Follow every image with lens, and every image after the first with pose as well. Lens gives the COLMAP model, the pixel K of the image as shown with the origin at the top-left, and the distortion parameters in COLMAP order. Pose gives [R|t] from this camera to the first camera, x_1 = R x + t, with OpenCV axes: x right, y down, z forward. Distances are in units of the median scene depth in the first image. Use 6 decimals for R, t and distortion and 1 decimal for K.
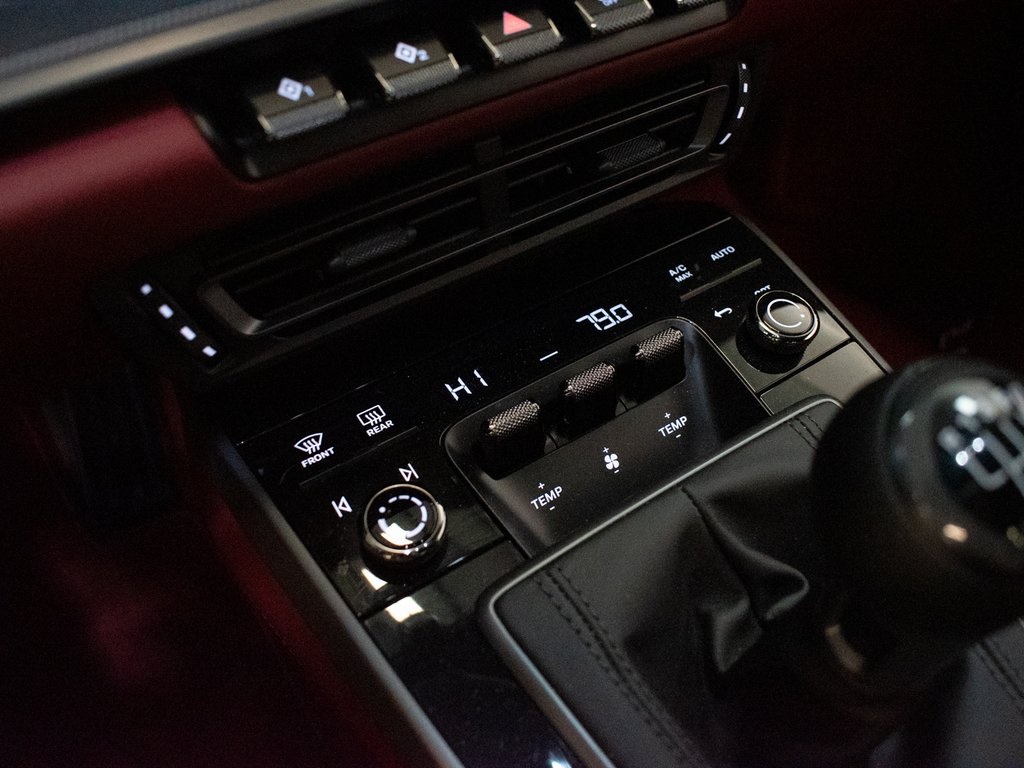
lens RADIAL K [[954.0, 0, 514.9], [0, 954.0, 367.2], [0, 0, 1]] dist [-0.067468, -0.007376]
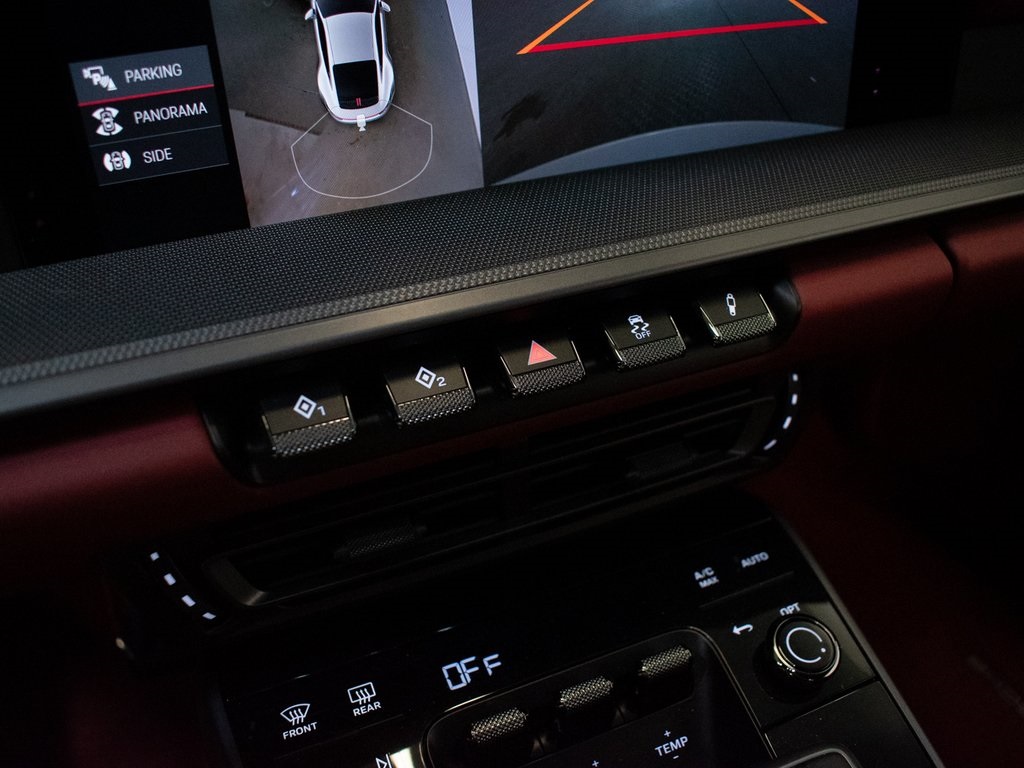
lens RADIAL K [[954.0, 0, 514.9], [0, 954.0, 367.2], [0, 0, 1]] dist [-0.067468, -0.007376]
pose [[0.984046, 0.129663, -0.121827, 0.083767], [-0.146481, 0.979096, -0.141120, -0.168107], [0.100982, 0.156714, 0.982468, -0.008221]]
